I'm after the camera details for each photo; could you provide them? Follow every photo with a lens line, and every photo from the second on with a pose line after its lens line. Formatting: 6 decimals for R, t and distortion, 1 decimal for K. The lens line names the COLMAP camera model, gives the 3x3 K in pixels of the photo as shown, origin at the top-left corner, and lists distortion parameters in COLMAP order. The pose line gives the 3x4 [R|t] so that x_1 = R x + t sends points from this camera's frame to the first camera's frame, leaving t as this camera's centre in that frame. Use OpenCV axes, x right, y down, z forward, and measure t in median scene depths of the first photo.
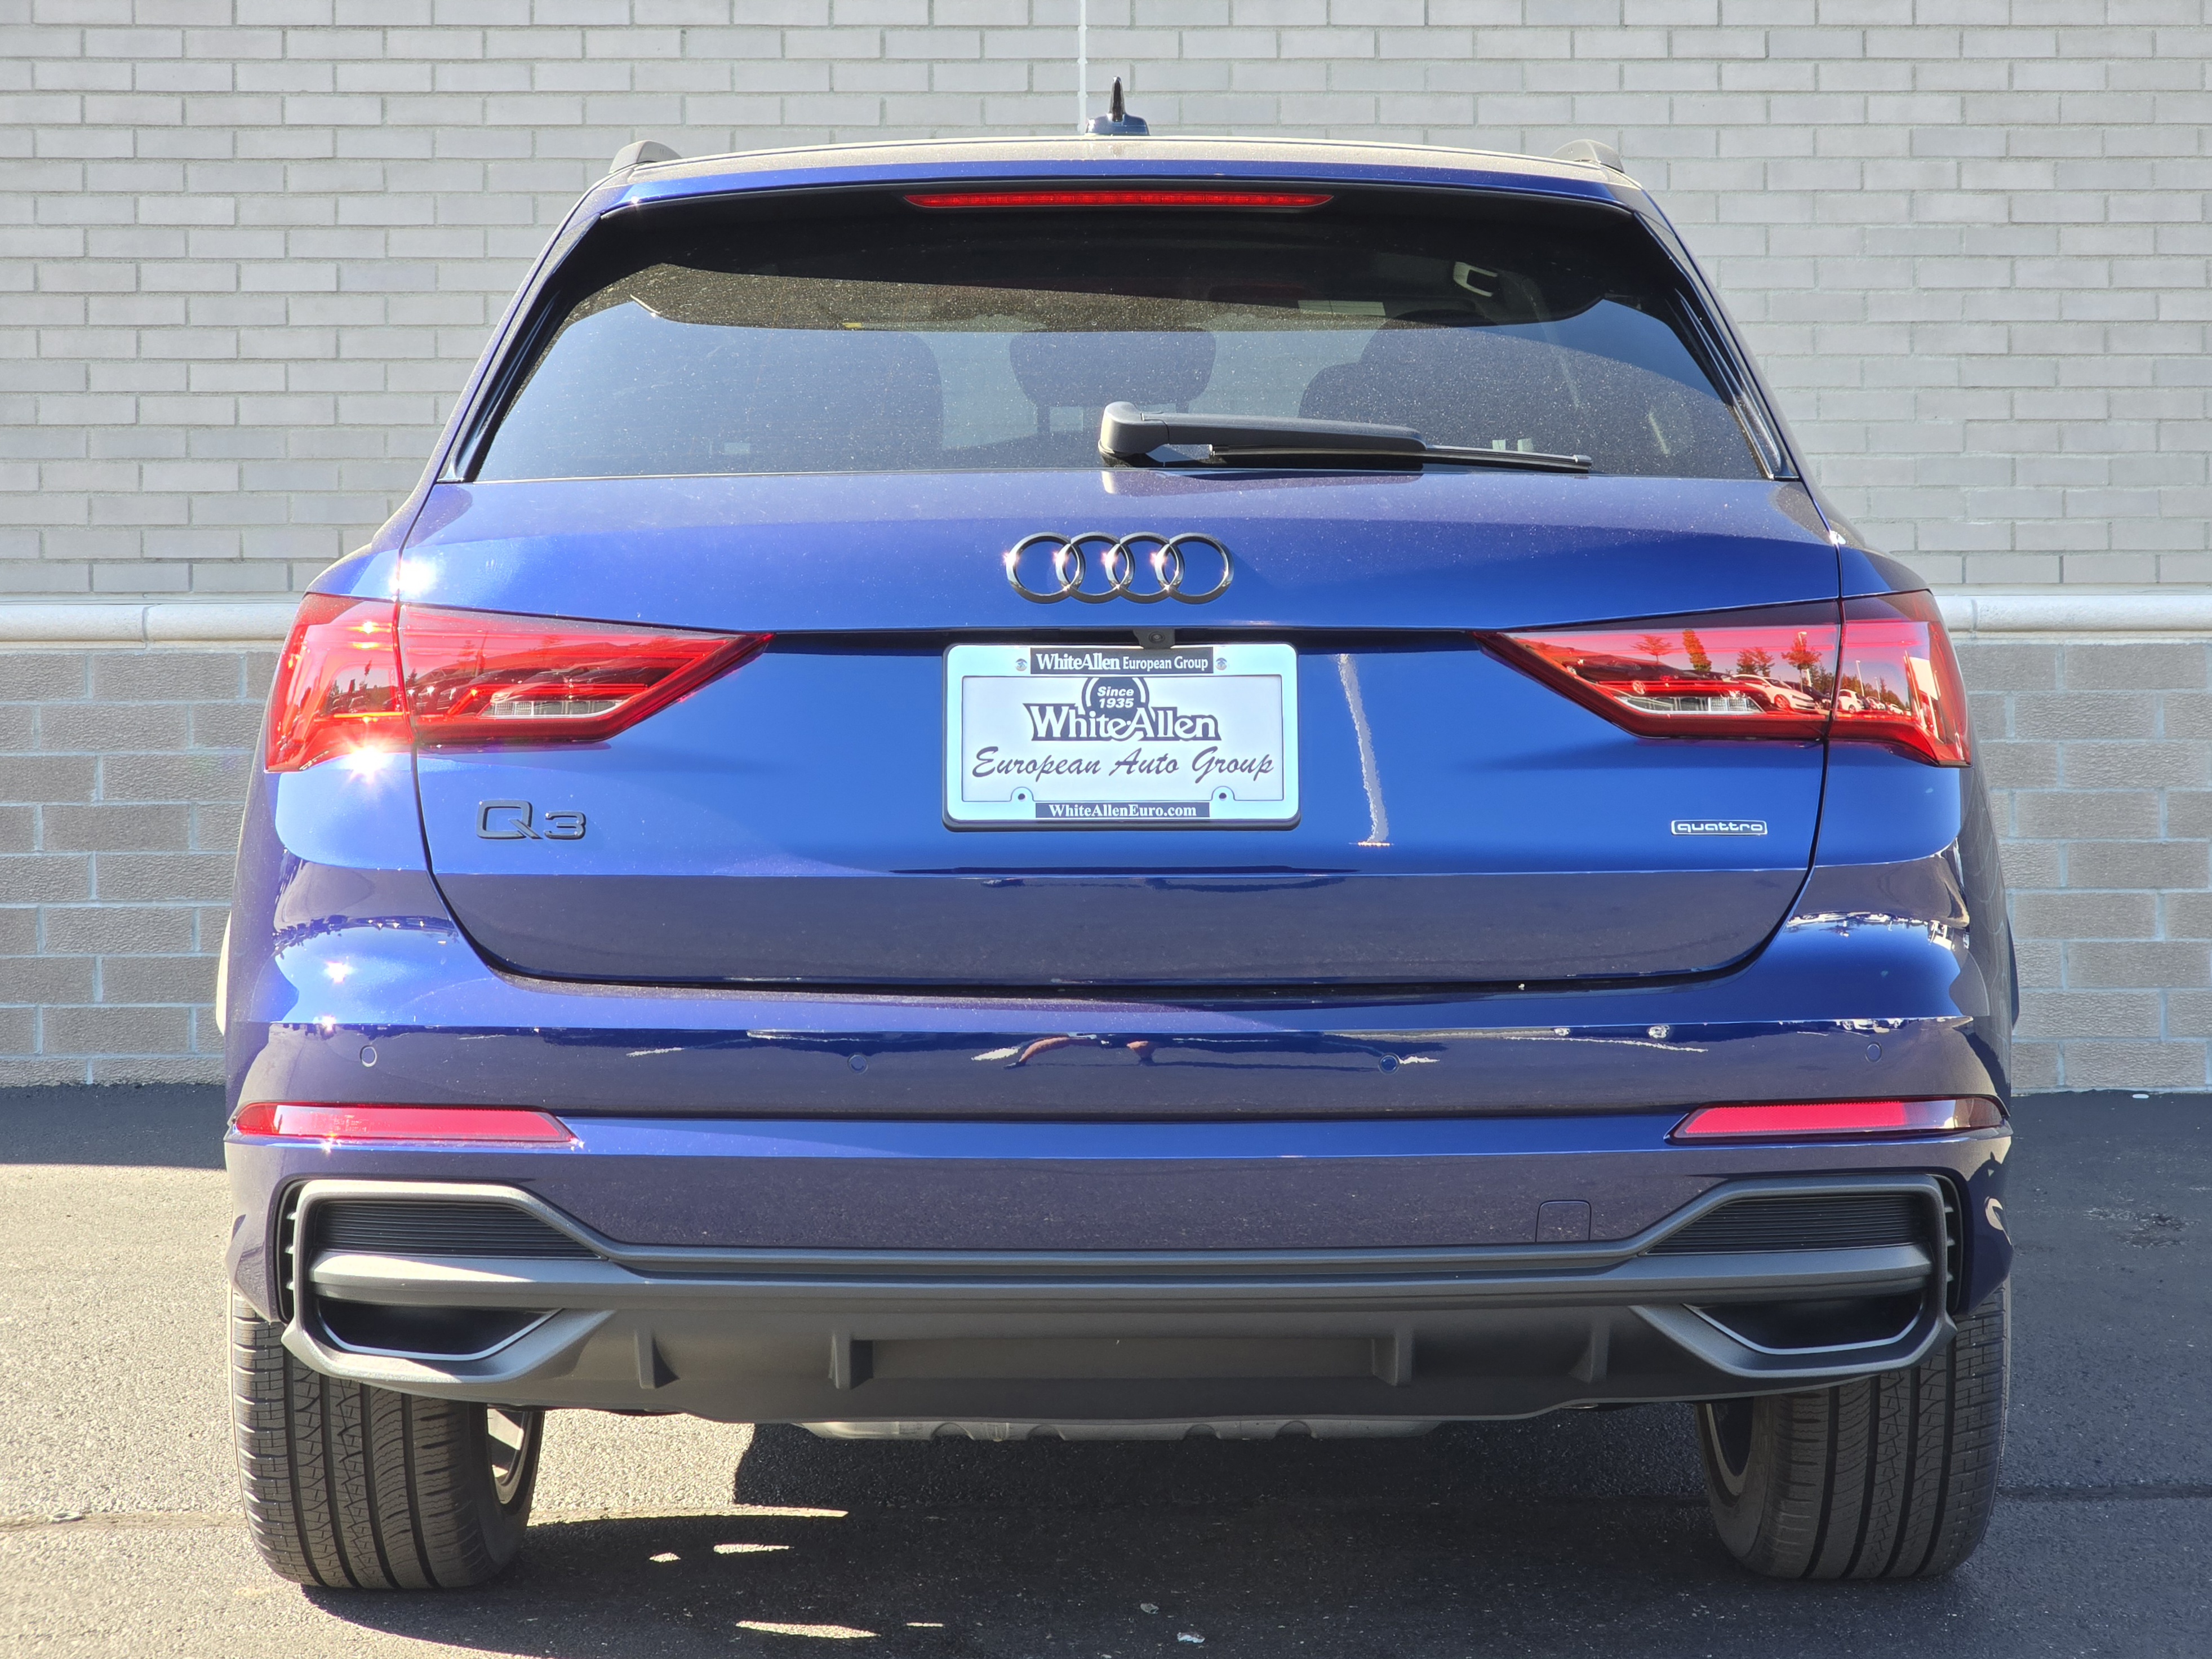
lens RADIAL K [[4241.2, 0, 1153.2], [0, 4241.2, 743.6], [0, 0, 1]] dist [0.033561, -0.058032]
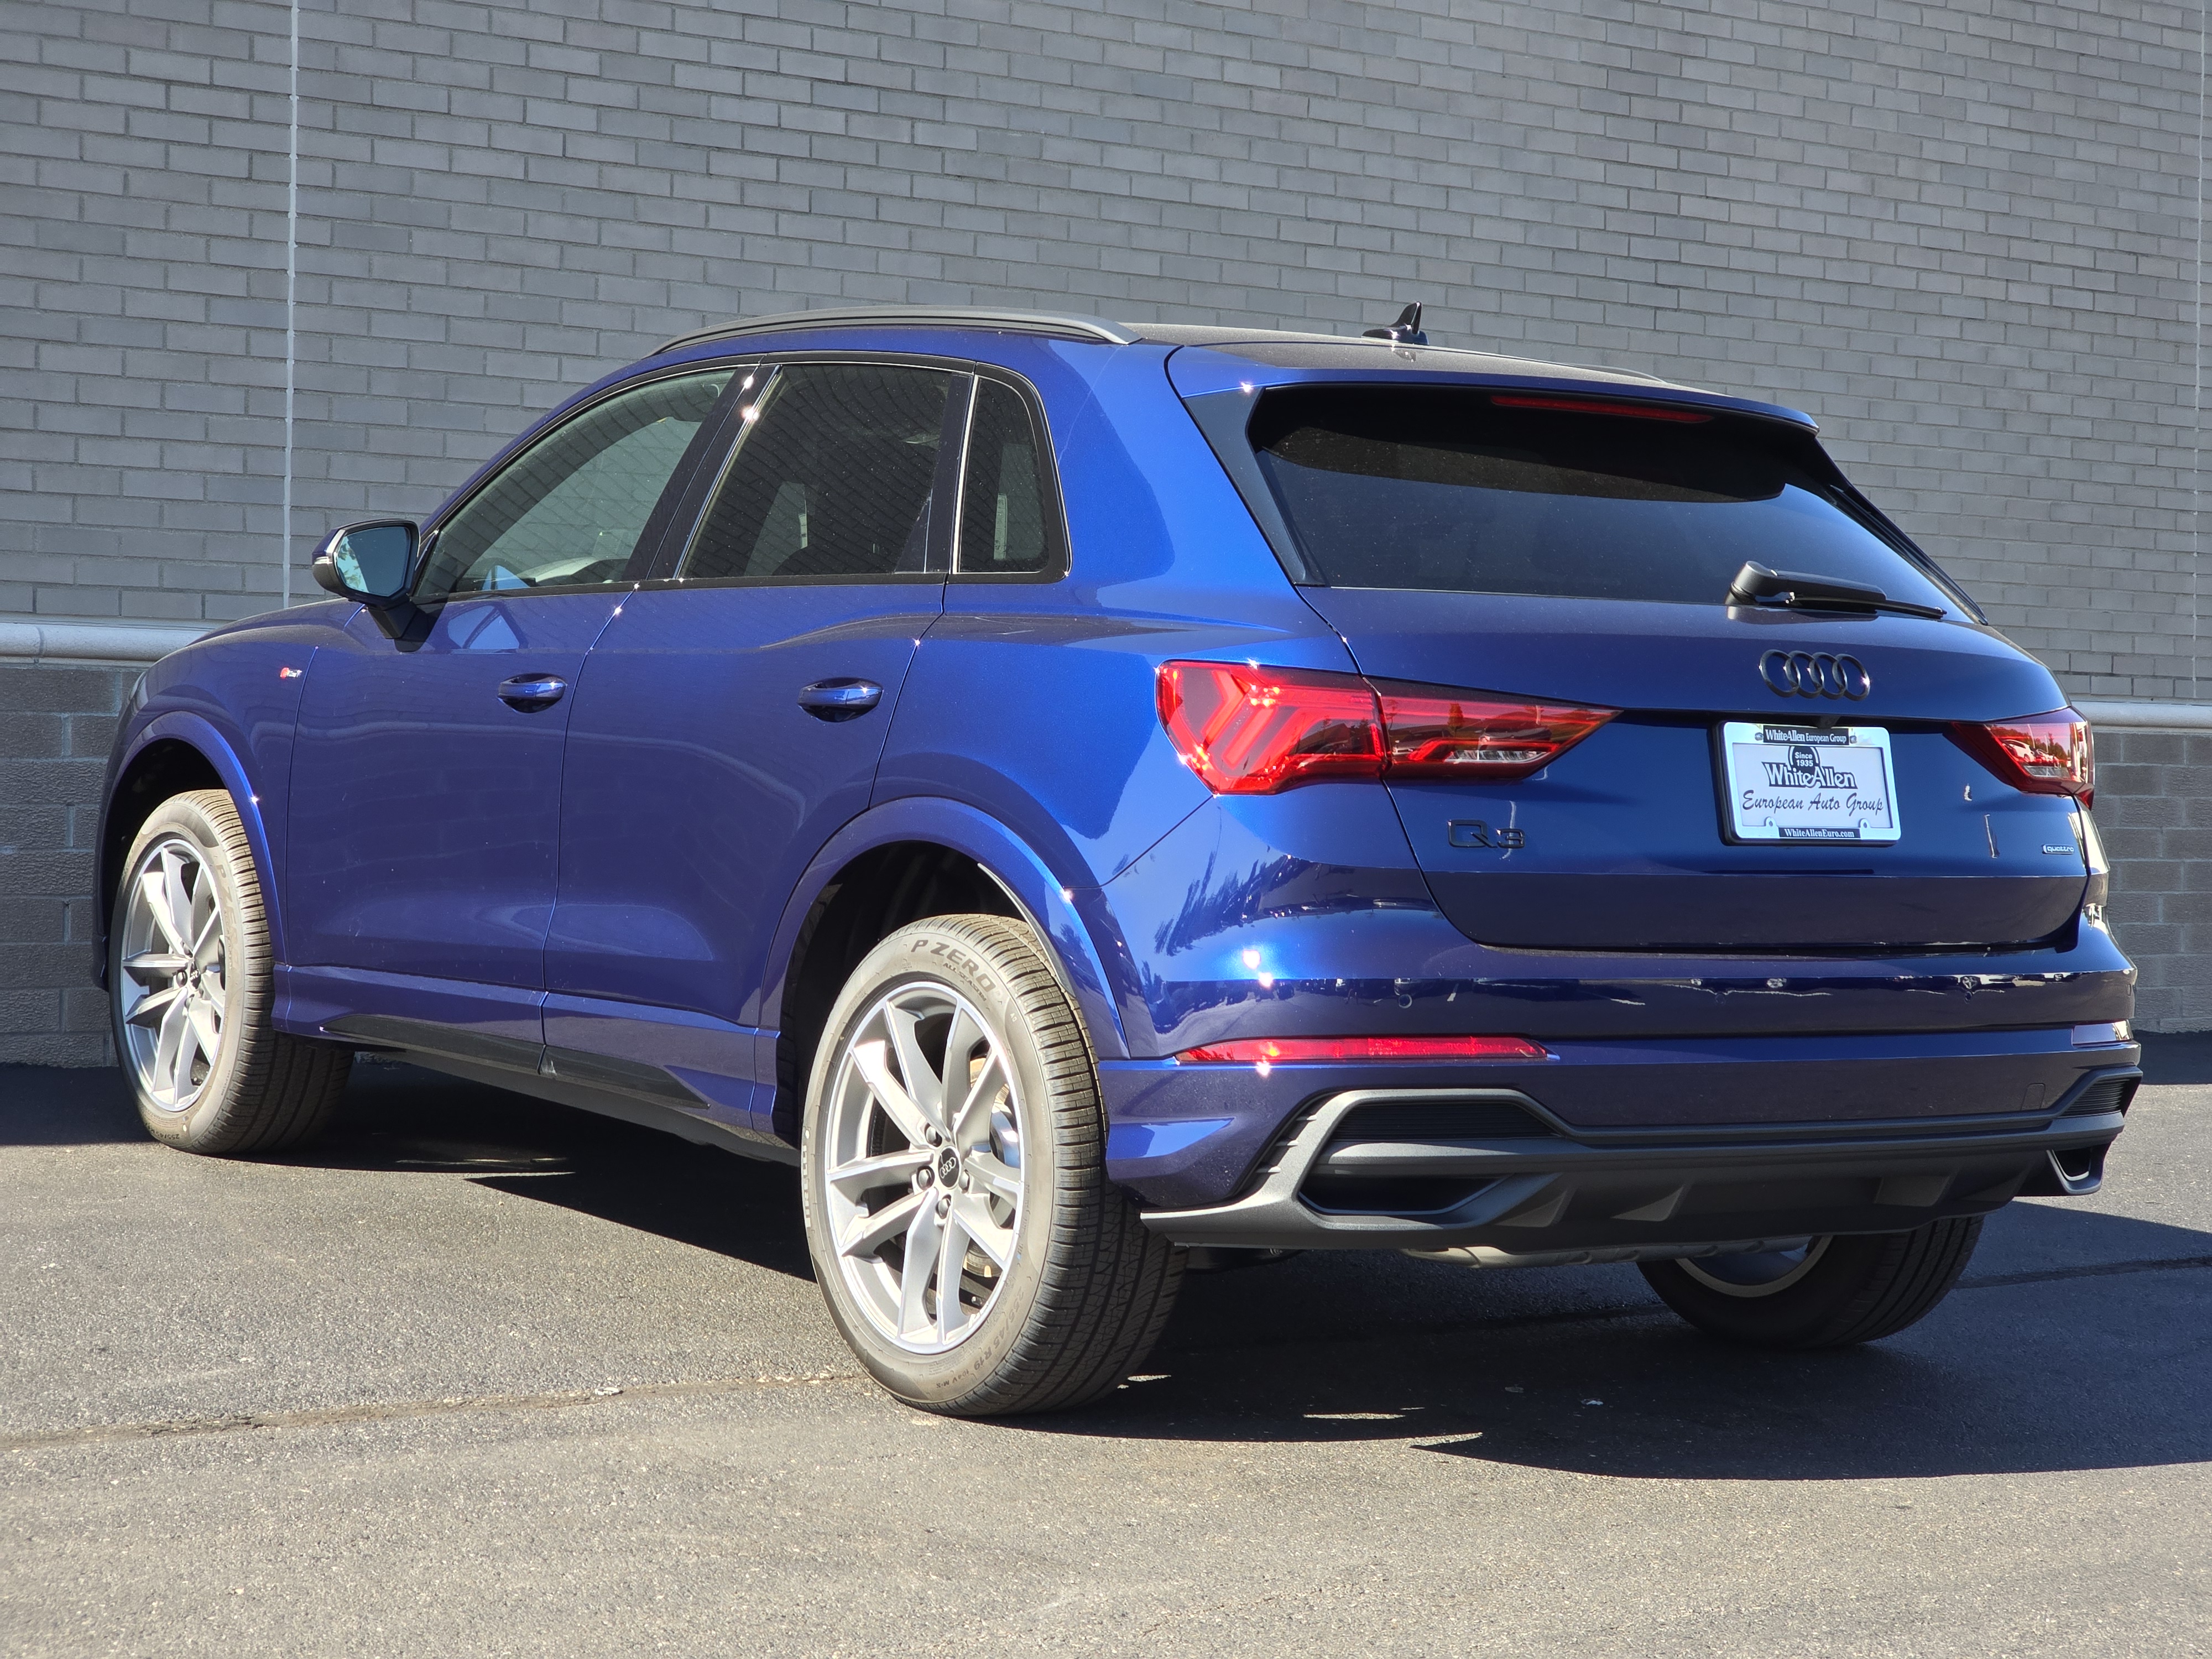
lens RADIAL K [[4164.7, 0, 1111.0], [0, 4164.7, 777.9], [0, 0, 1]] dist [0.024054, 0.006940]
pose [[0.824112, 0.020257, 0.566064, -0.464696], [-0.023095, 0.999731, -0.002154, 0.002102], [-0.565956, -0.011298, 0.824358, -0.040995]]
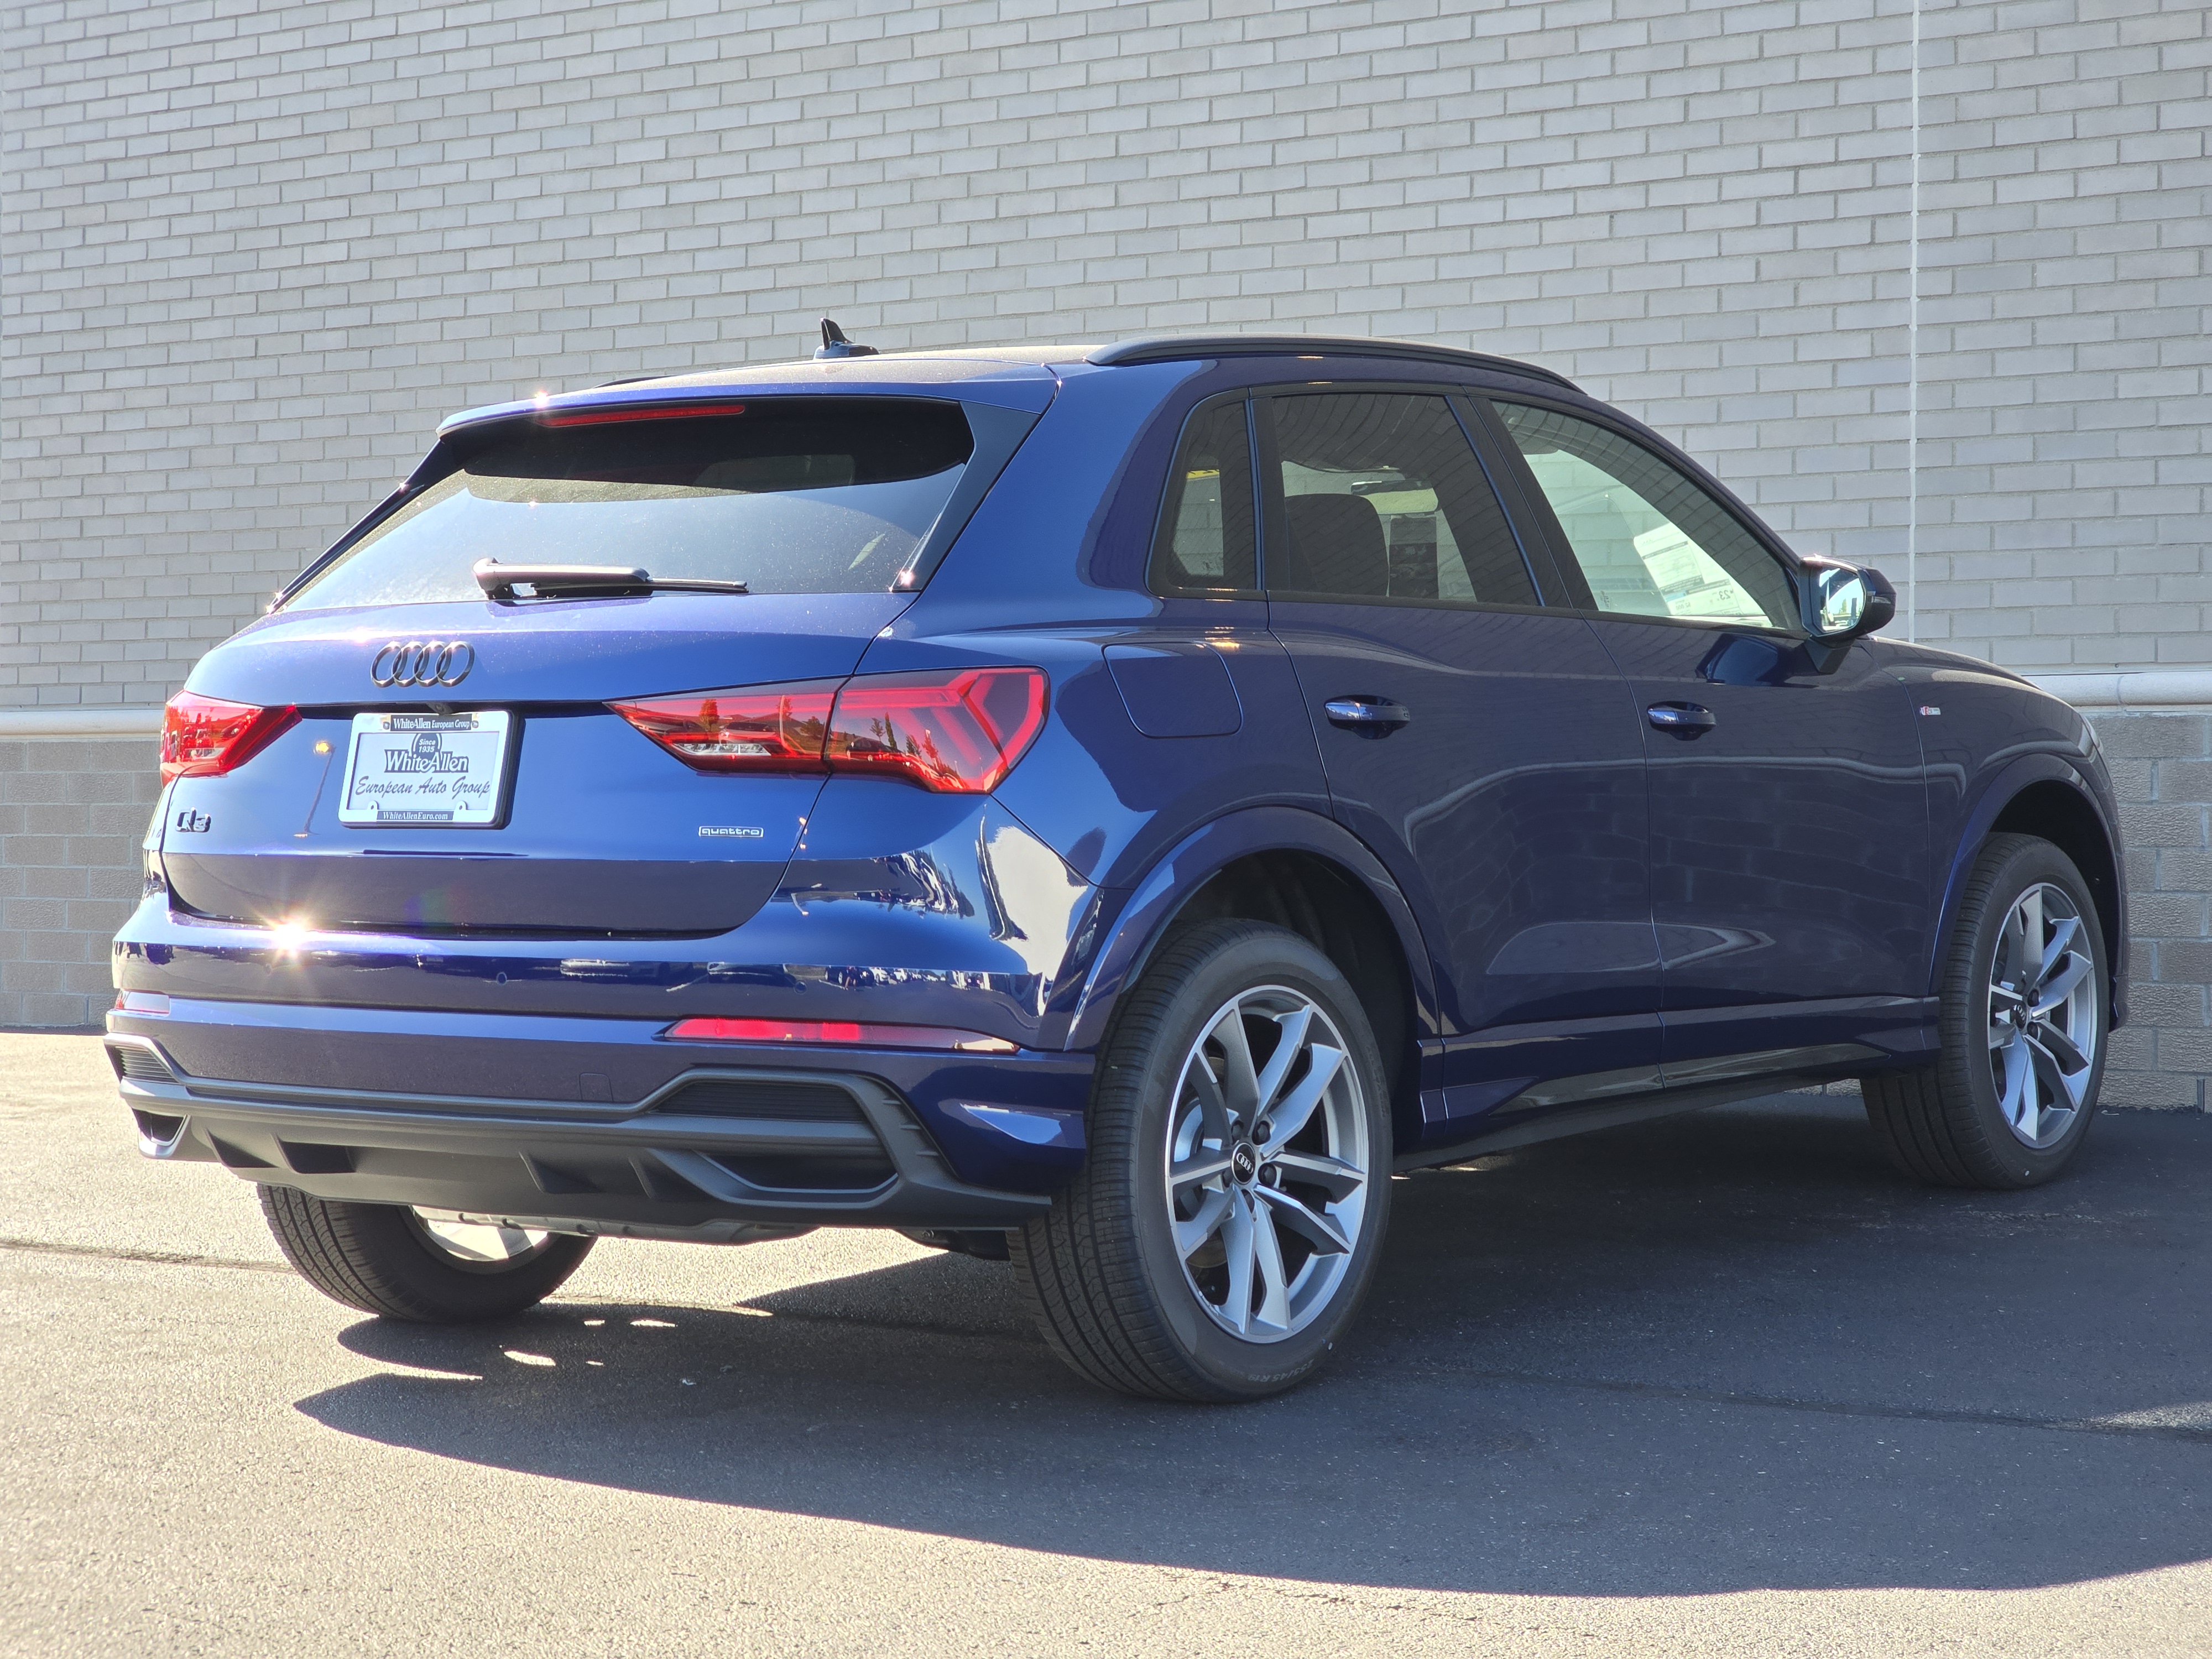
lens RADIAL K [[4164.7, 0, 1111.0], [0, 4164.7, 777.9], [0, 0, 1]] dist [0.024054, 0.006940]
pose [[0.796867, 0.002230, -0.604150, 0.500066], [-0.009172, 0.999923, -0.008407, 0.005292], [0.604085, 0.012240, 0.796826, -0.040521]]
